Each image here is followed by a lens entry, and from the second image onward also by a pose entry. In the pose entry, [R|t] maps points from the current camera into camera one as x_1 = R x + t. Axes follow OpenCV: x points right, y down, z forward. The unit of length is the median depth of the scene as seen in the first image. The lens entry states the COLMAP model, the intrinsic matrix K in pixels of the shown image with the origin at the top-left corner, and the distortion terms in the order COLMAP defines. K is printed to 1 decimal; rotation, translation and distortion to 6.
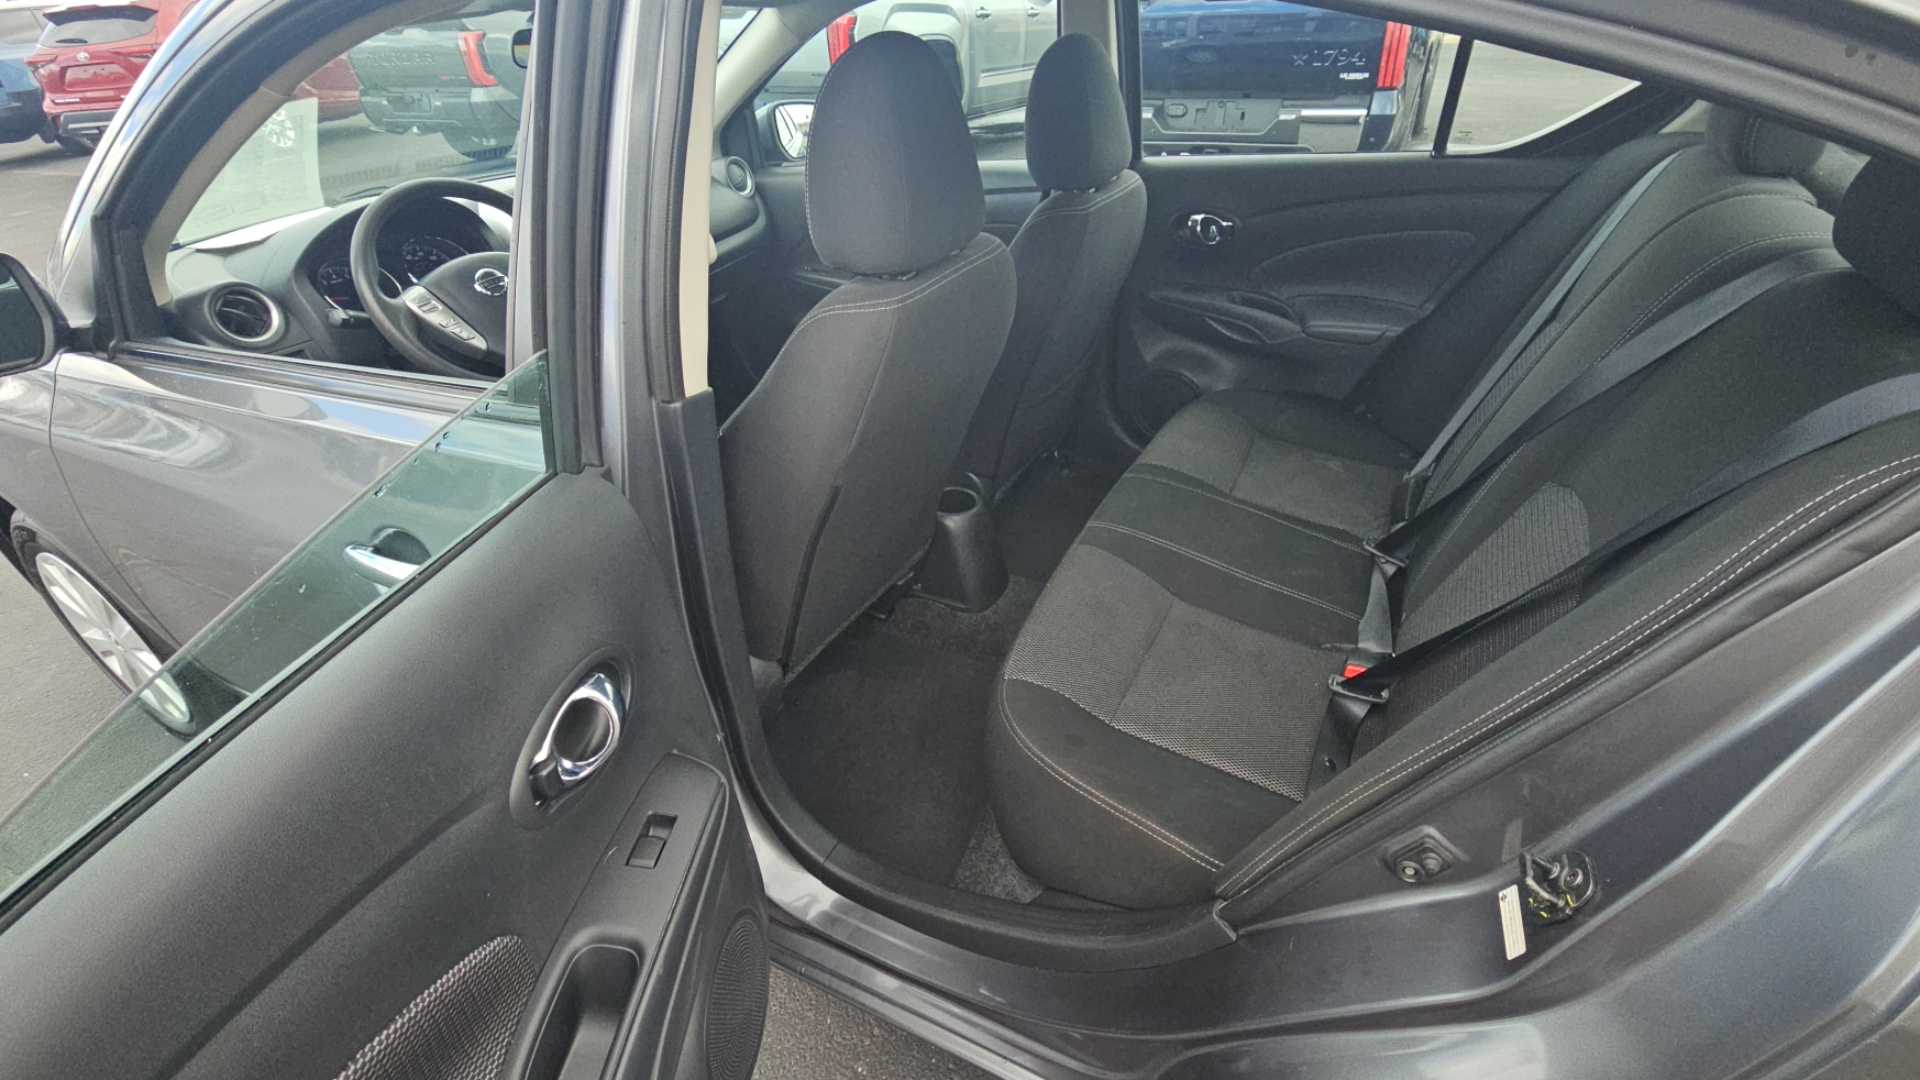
lens RADIAL K [[851.8, 0, 977.3], [0, 851.8, 536.4], [0, 0, 1]] dist [0.007982, -0.007312]
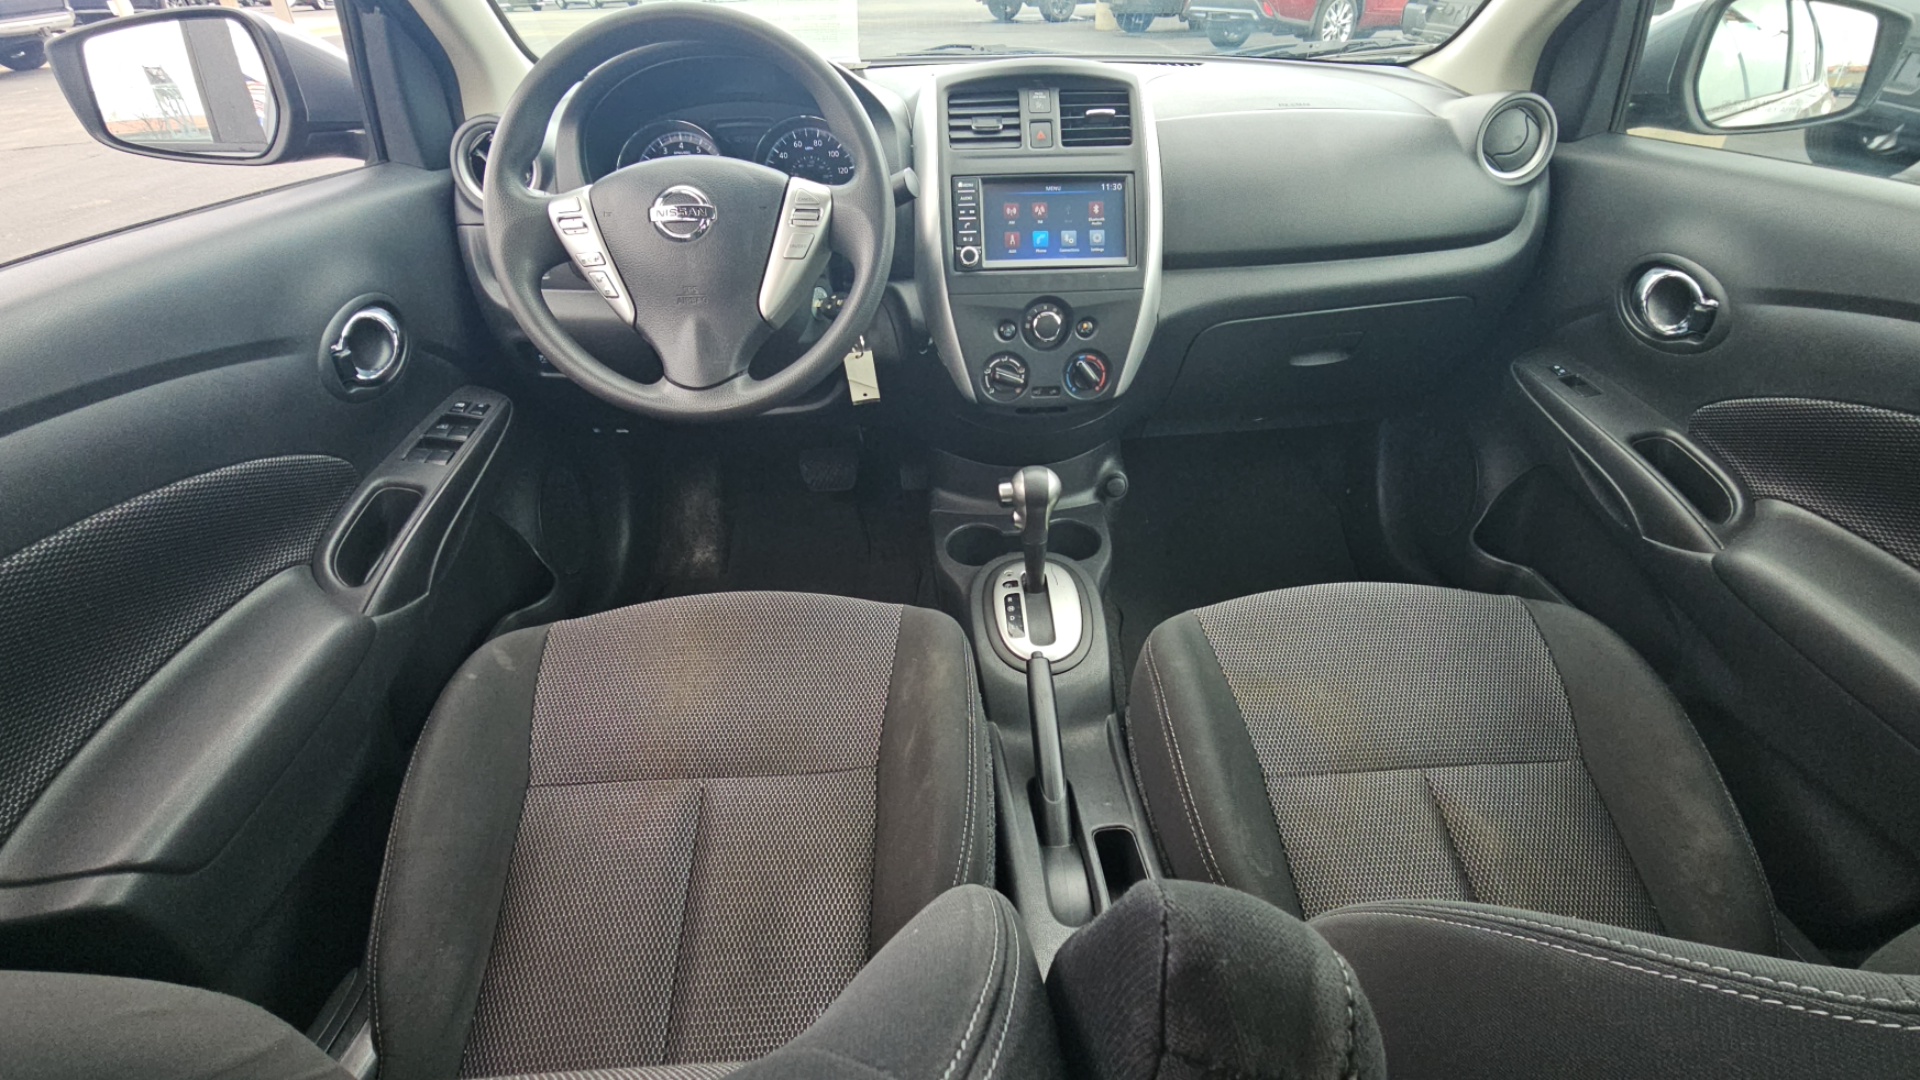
lens RADIAL K [[851.8, 0, 976.4], [0, 851.8, 547.0], [0, 0, 1]] dist [0.007982, -0.007312]
pose [[0.502929, 0.522647, -0.688406, 0.005608], [-0.473382, 0.832947, 0.286546, -0.324660], [0.723168, 0.181767, 0.666325, 0.732734]]
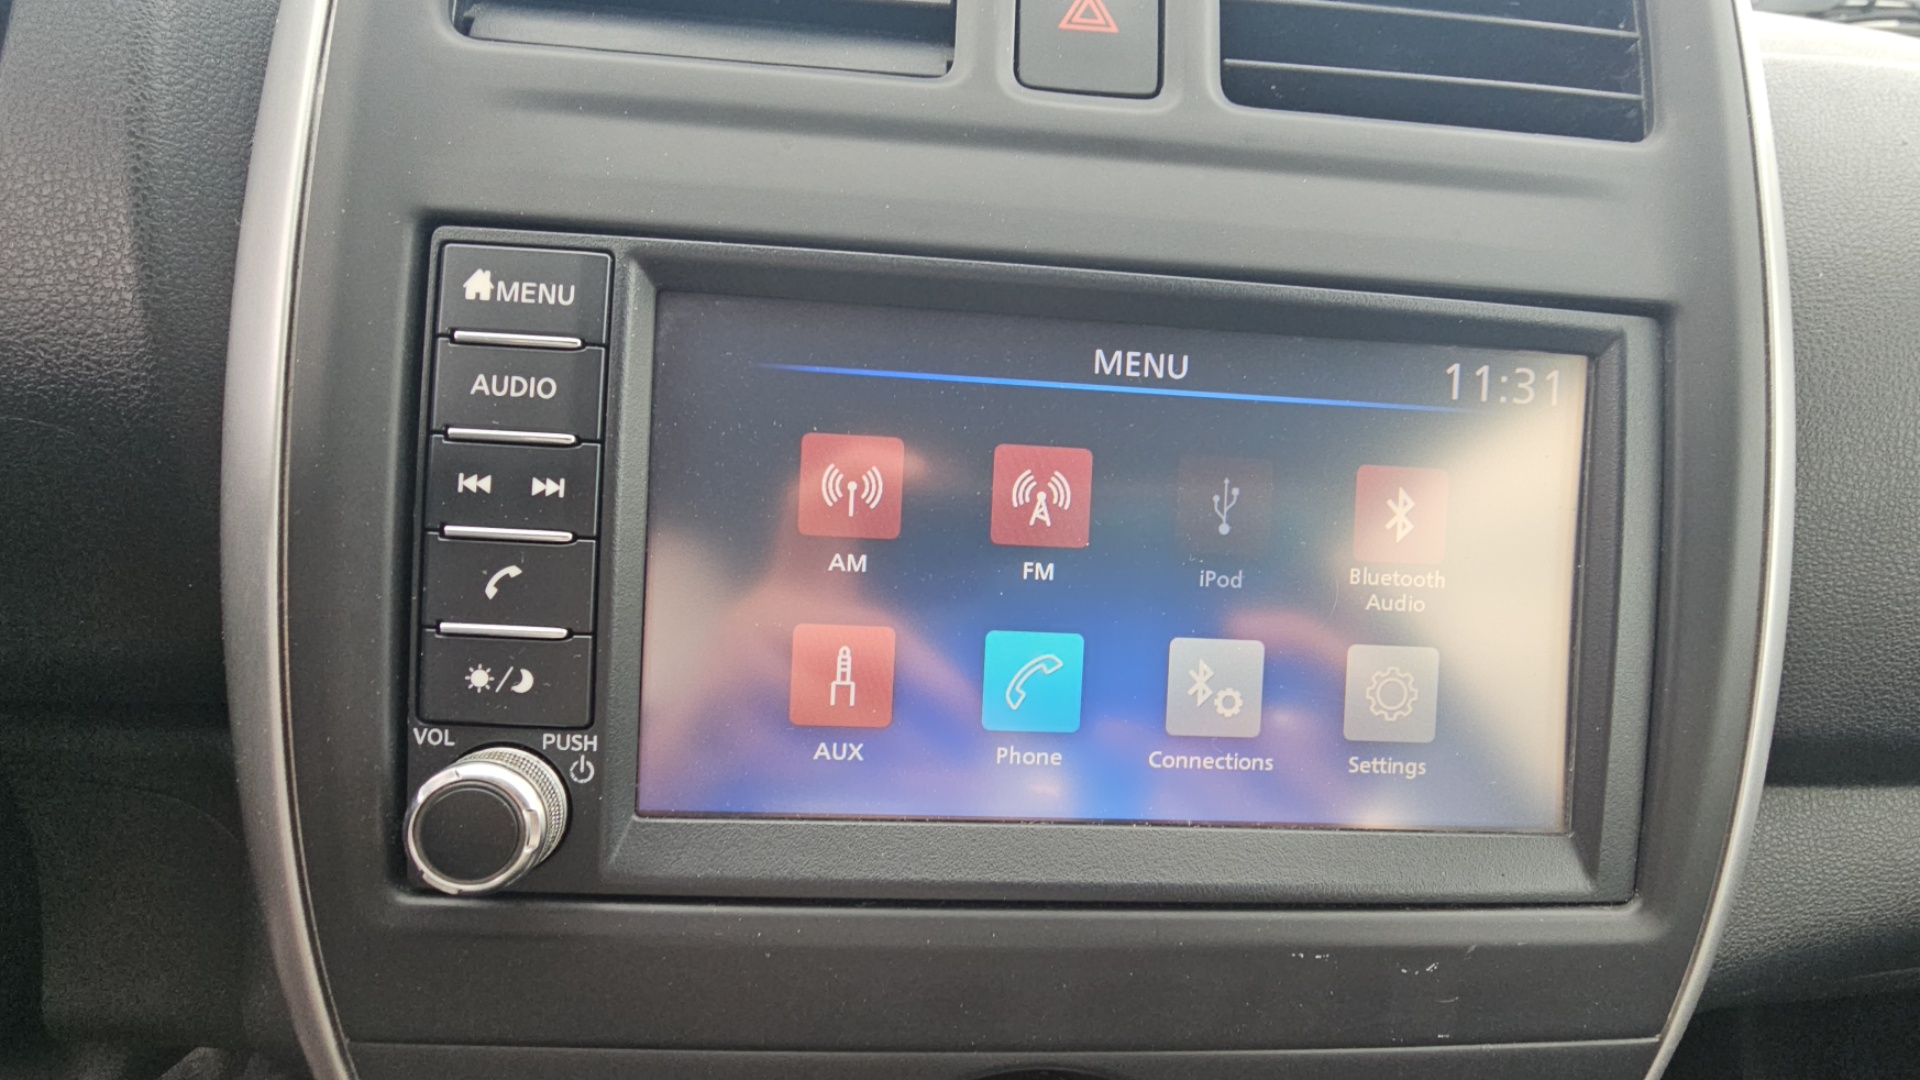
lens RADIAL K [[851.8, 0, 974.9], [0, 851.8, 551.6], [0, 0, 1]] dist [0.007982, -0.007312]
pose [[0.486630, 0.522144, -0.700398, -0.444146], [-0.550468, 0.805817, 0.218273, -0.382248], [0.678363, 0.279329, 0.679558, 1.055762]]
